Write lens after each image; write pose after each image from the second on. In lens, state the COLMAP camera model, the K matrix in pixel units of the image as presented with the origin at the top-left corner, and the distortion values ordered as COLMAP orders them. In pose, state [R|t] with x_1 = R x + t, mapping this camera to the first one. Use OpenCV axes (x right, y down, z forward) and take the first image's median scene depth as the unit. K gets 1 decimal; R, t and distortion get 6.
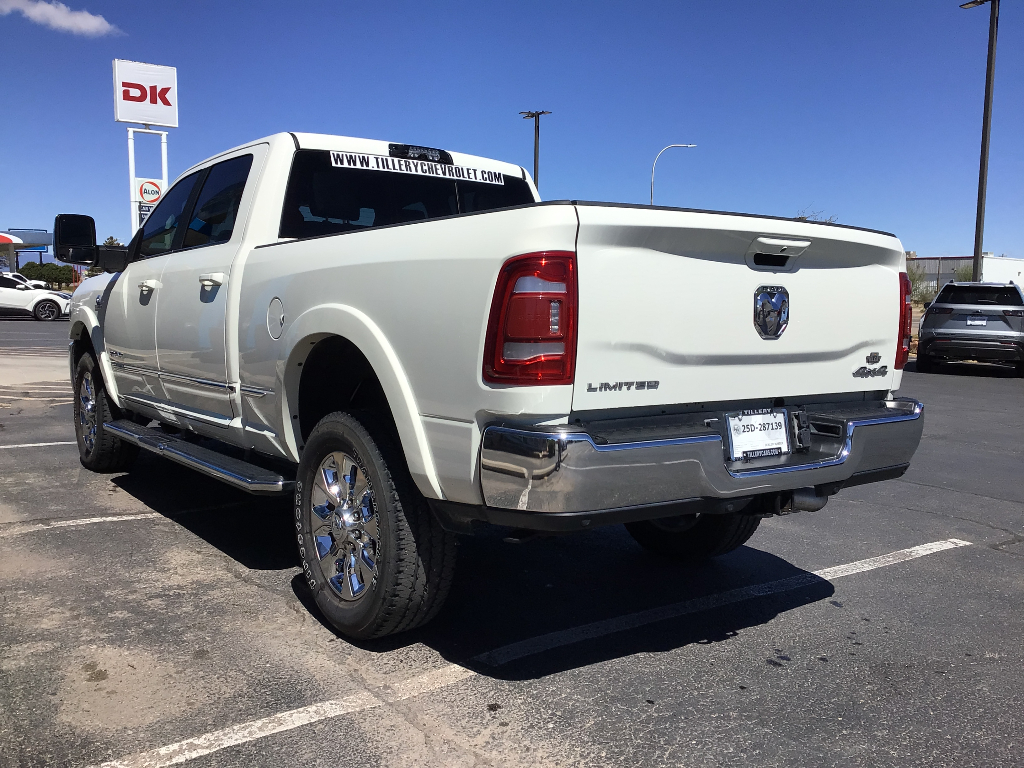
lens RADIAL K [[891.8, 0, 512.4], [0, 891.8, 388.7], [0, 0, 1]] dist [0.082941, -0.034430]
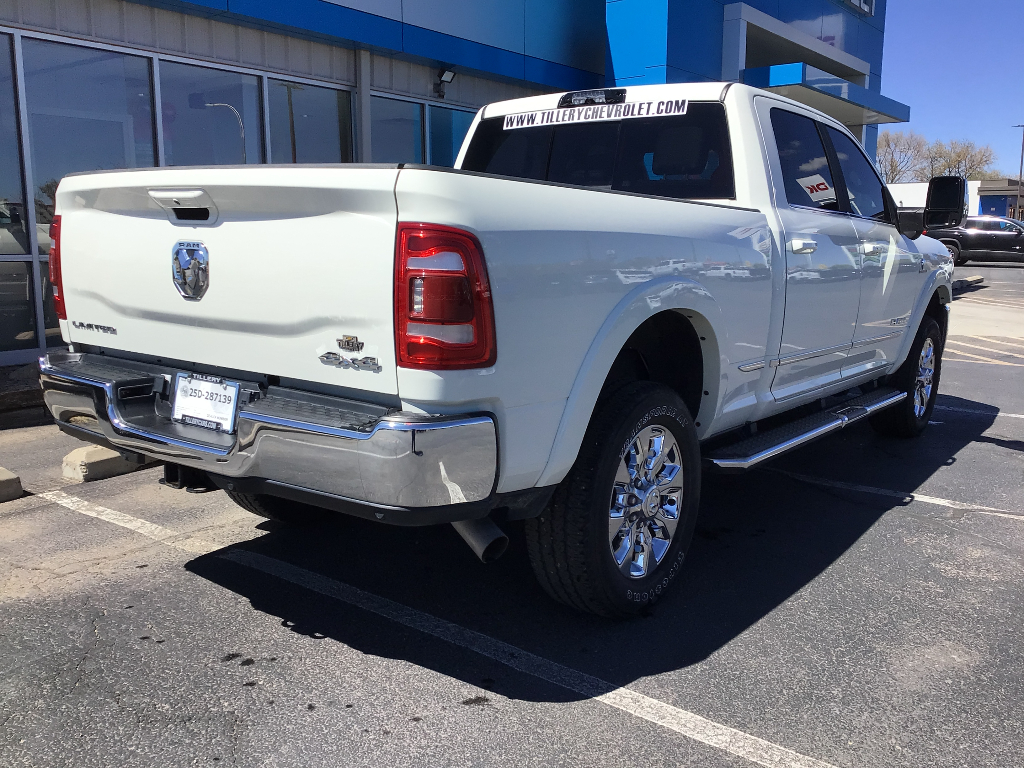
lens RADIAL K [[891.8, 0, 510.9], [0, 891.8, 387.0], [0, 0, 1]] dist [0.082941, -0.034430]
pose [[0.294513, 0.147181, -0.944246, 1.126615], [-0.099440, 0.987425, 0.122896, -0.100644], [0.950460, 0.057701, 0.305446, 0.916072]]
